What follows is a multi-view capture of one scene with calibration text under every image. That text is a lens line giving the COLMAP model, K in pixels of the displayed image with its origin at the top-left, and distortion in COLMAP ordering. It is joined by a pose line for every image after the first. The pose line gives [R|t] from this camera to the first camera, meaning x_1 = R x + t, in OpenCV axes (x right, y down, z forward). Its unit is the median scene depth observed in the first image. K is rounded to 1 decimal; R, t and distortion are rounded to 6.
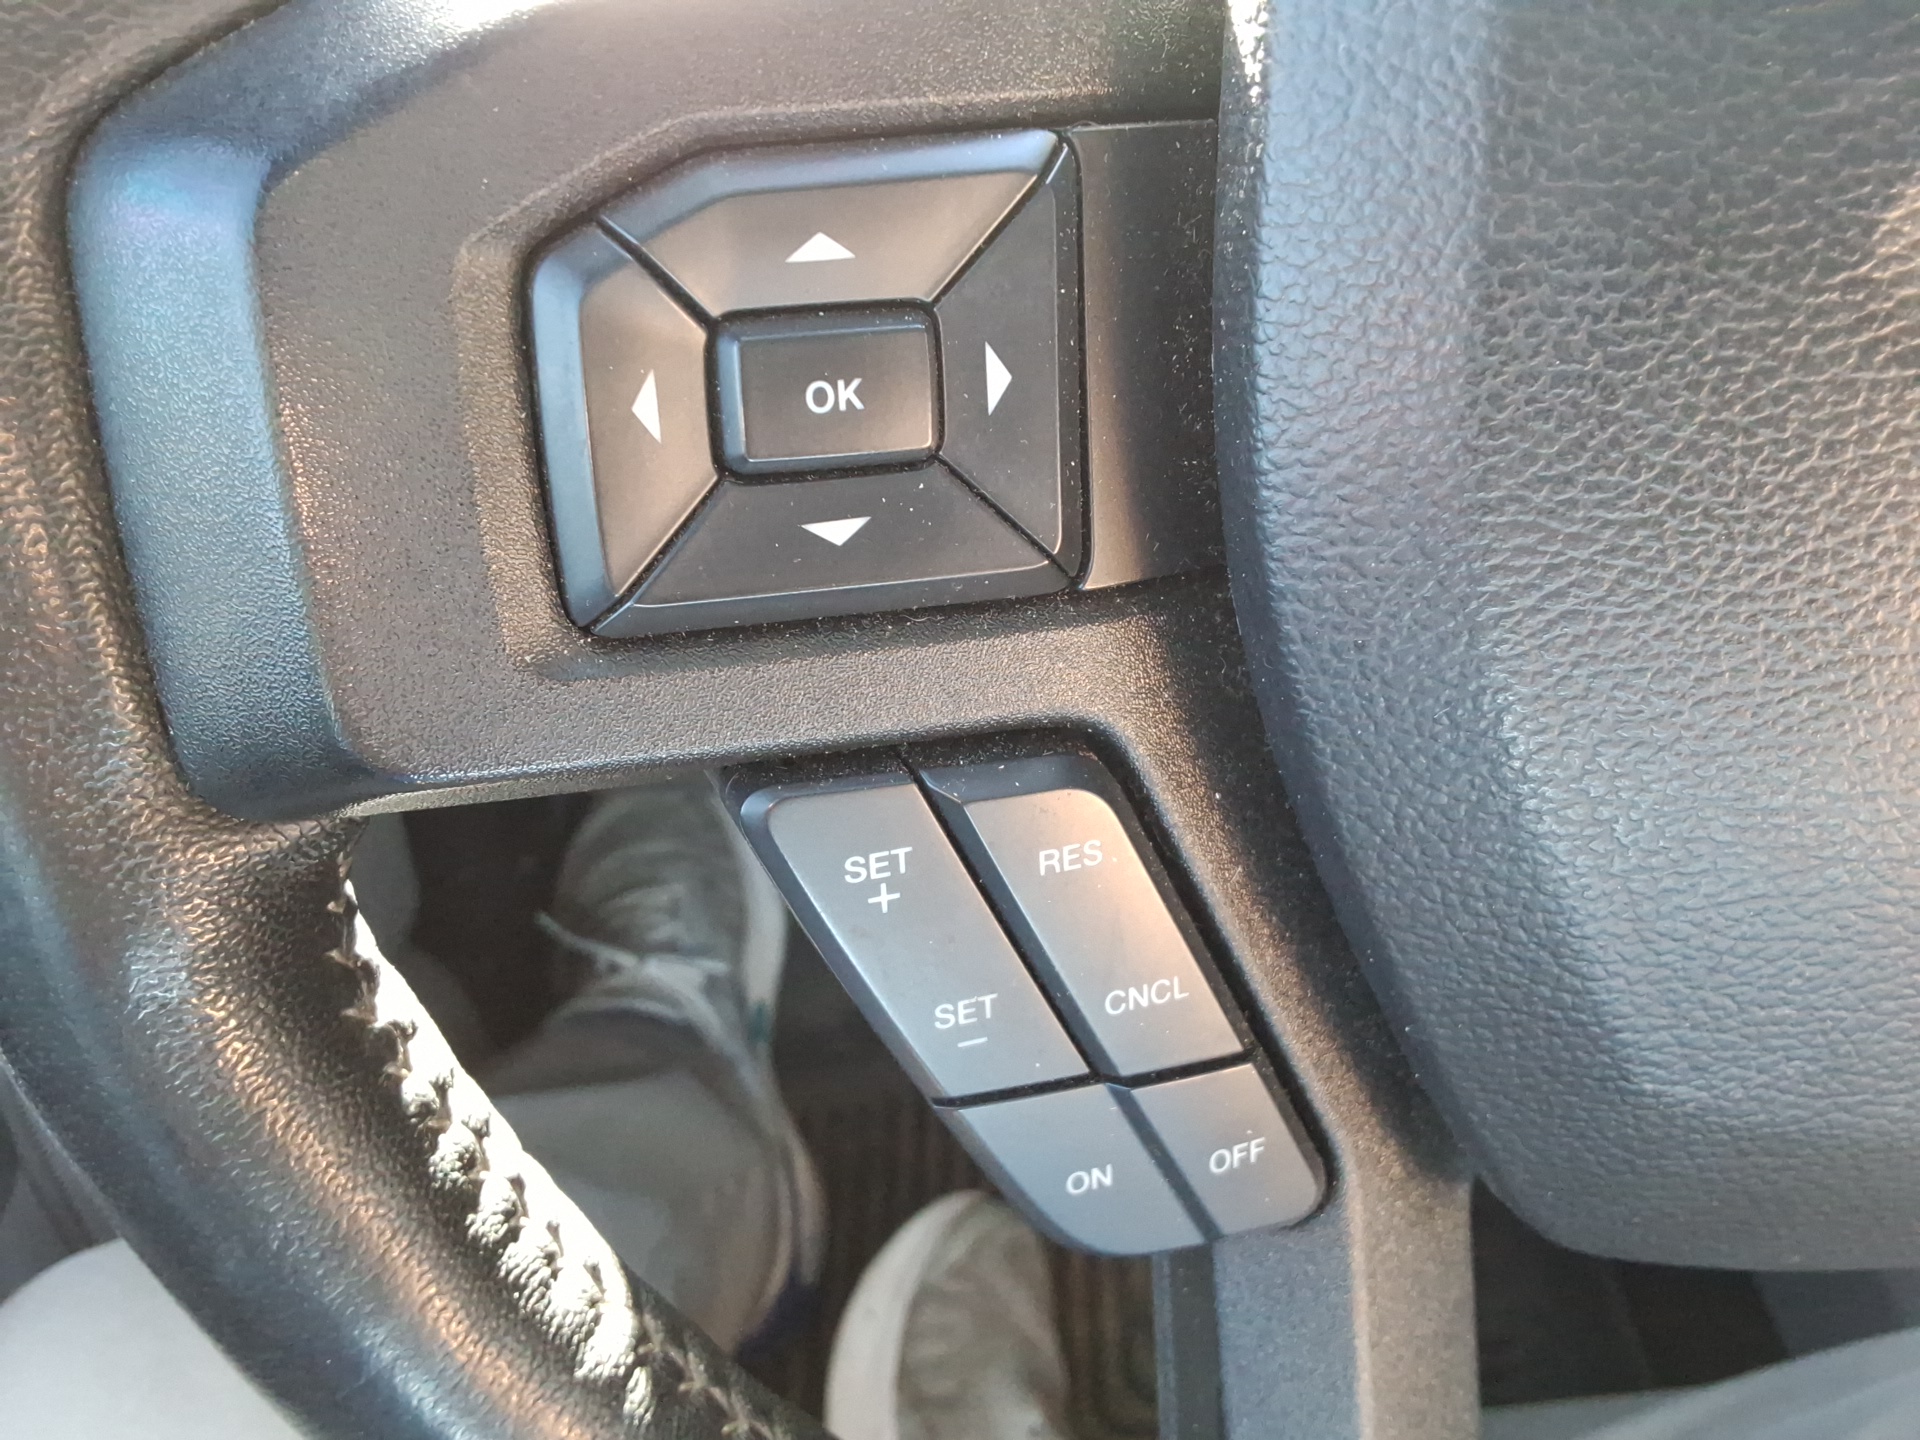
lens RADIAL K [[1531.4, 0, 965.1], [0, 1531.4, 711.5], [0, 0, 1]] dist [0.097786, -0.151294]
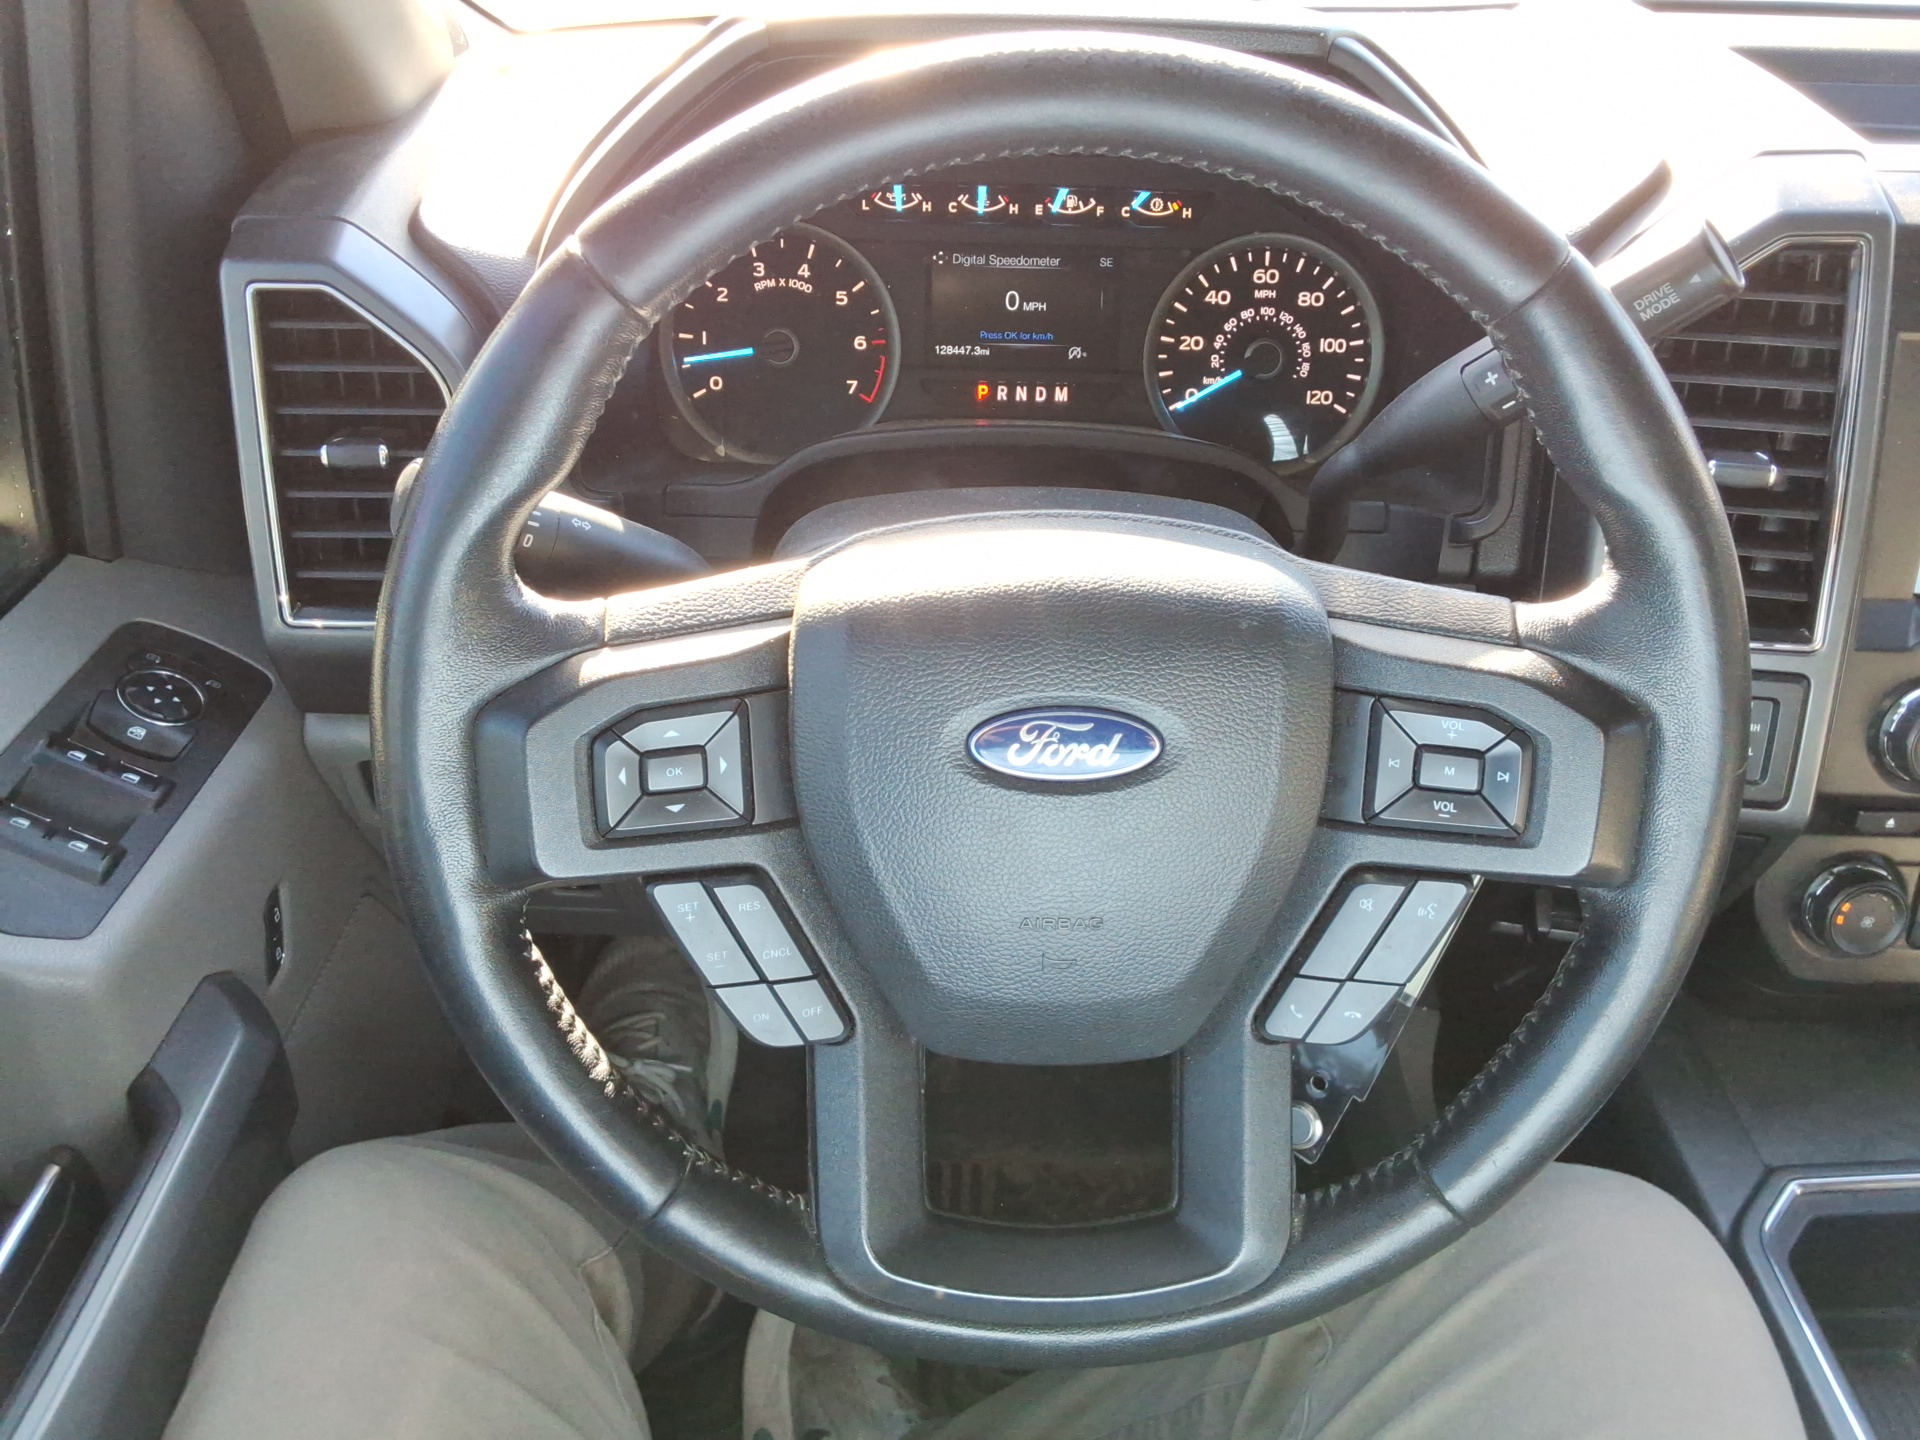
lens RADIAL K [[1541.9, 0, 969.0], [0, 1541.9, 709.8], [0, 0, 1]] dist [0.105139, -0.047753]
pose [[0.999923, 0.007608, -0.009823, 0.530078], [-0.008796, 0.991845, -0.127148, 0.088623], [0.008776, 0.127225, 0.991835, -2.166642]]
